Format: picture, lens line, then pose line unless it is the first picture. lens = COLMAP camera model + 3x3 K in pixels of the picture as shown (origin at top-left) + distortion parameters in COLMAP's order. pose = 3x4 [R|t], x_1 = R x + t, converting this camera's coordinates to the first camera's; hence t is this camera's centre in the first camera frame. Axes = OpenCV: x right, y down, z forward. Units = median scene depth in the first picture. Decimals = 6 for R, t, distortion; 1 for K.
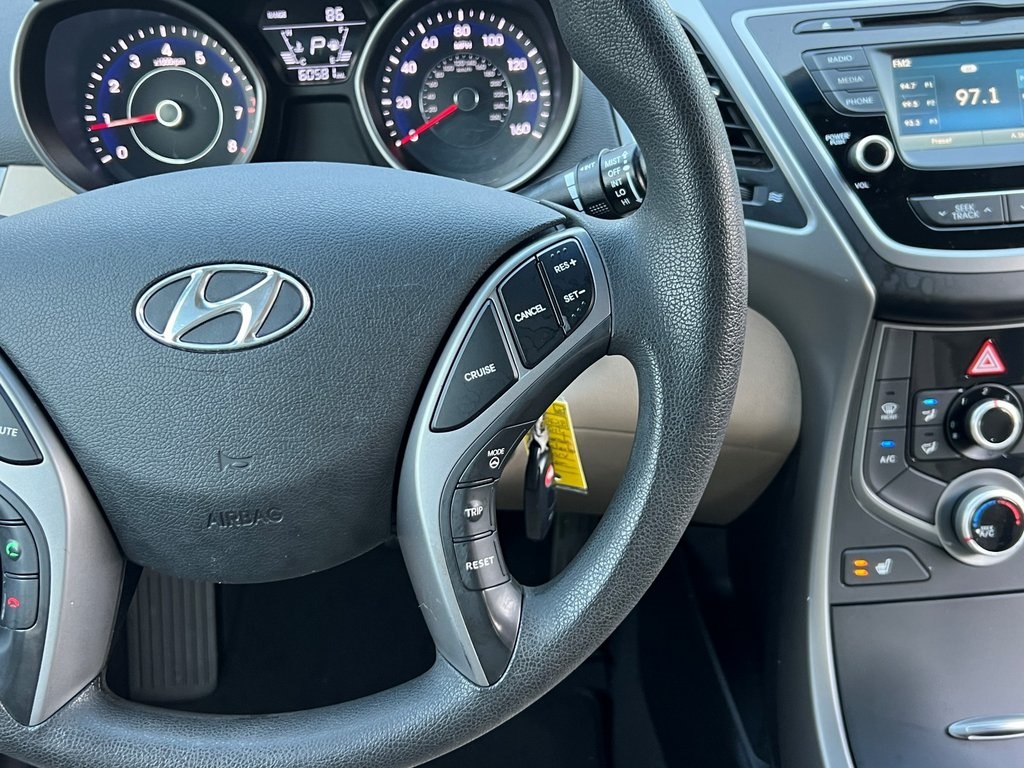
lens RADIAL K [[1090.7, 0, 509.8], [0, 1090.7, 389.3], [0, 0, 1]] dist [0.017513, 0.000000]
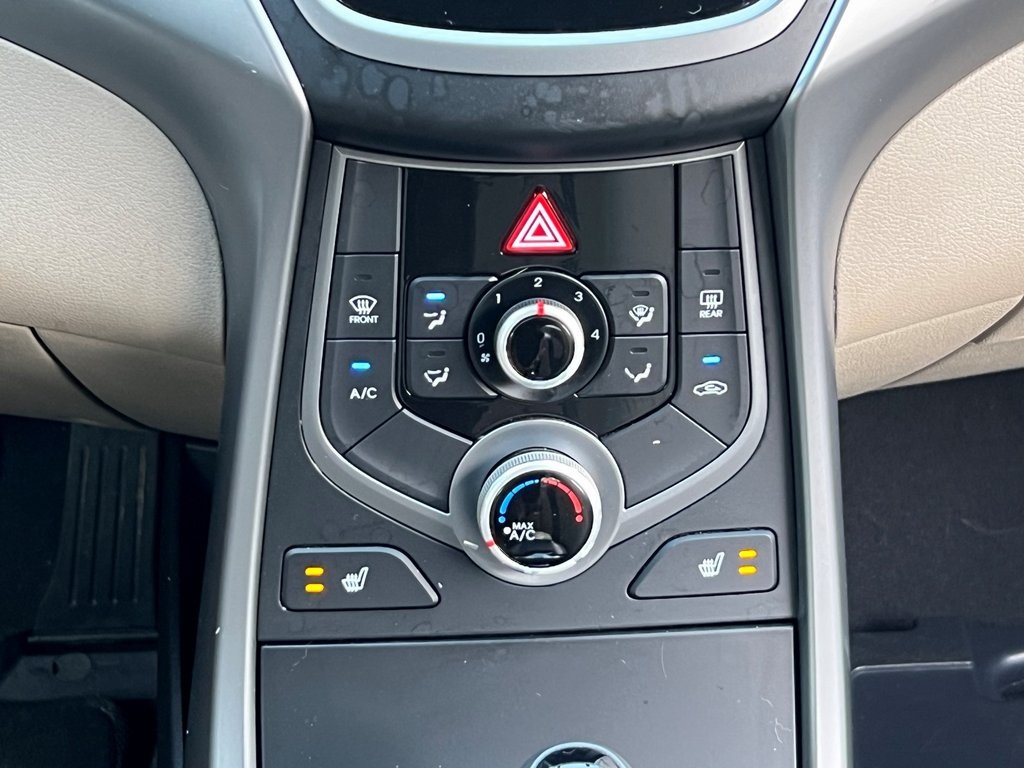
lens RADIAL K [[2069.2, 0, 535.8], [0, 2069.2, 371.4], [0, 0, 1]] dist [0.201066, 0.000000]
pose [[0.997475, 0.047578, 0.052732, 0.374157], [-0.055543, 0.985281, 0.161669, -0.119895], [-0.044264, -0.164189, 0.985435, -0.030932]]
